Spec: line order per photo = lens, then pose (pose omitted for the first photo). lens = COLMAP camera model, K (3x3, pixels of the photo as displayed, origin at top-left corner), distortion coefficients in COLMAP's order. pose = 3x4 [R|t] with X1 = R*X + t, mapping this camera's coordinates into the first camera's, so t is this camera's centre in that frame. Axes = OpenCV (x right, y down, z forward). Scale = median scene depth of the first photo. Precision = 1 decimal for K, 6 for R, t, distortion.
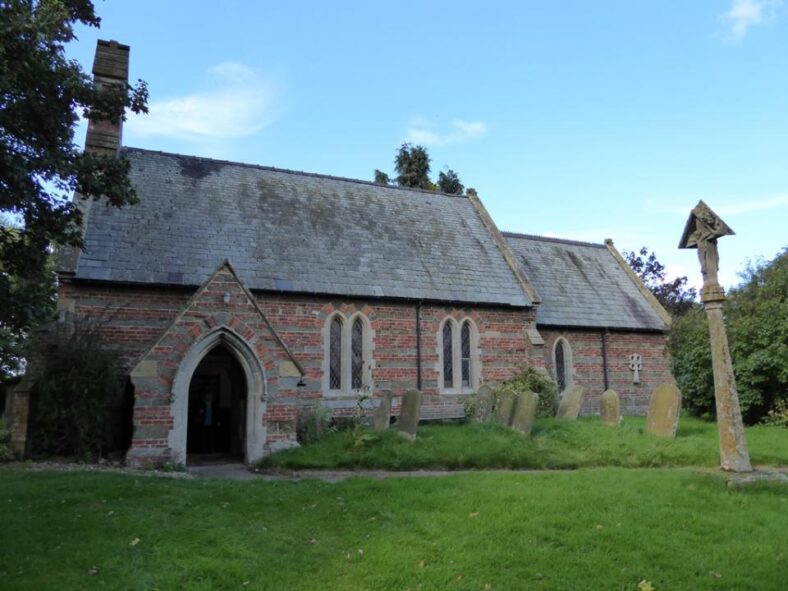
lens RADIAL K [[555.6, 0, 394.0], [0, 555.6, 295.5], [0, 0, 1]] dist [-0.002438, -0.000990]
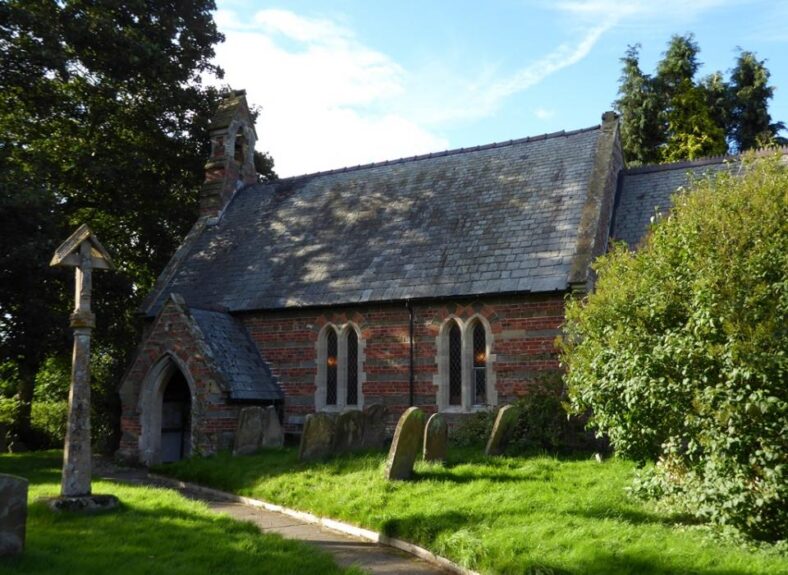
lens RADIAL K [[732.4, 0, 394.0], [0, 732.4, 287.5], [0, 0, 1]] dist [0.011365, 0.004816]
pose [[0.621721, -0.105425, -0.776111, 0.911310], [0.122264, 0.991816, -0.036784, 0.027098], [0.773637, -0.072021, 0.629523, 0.290287]]
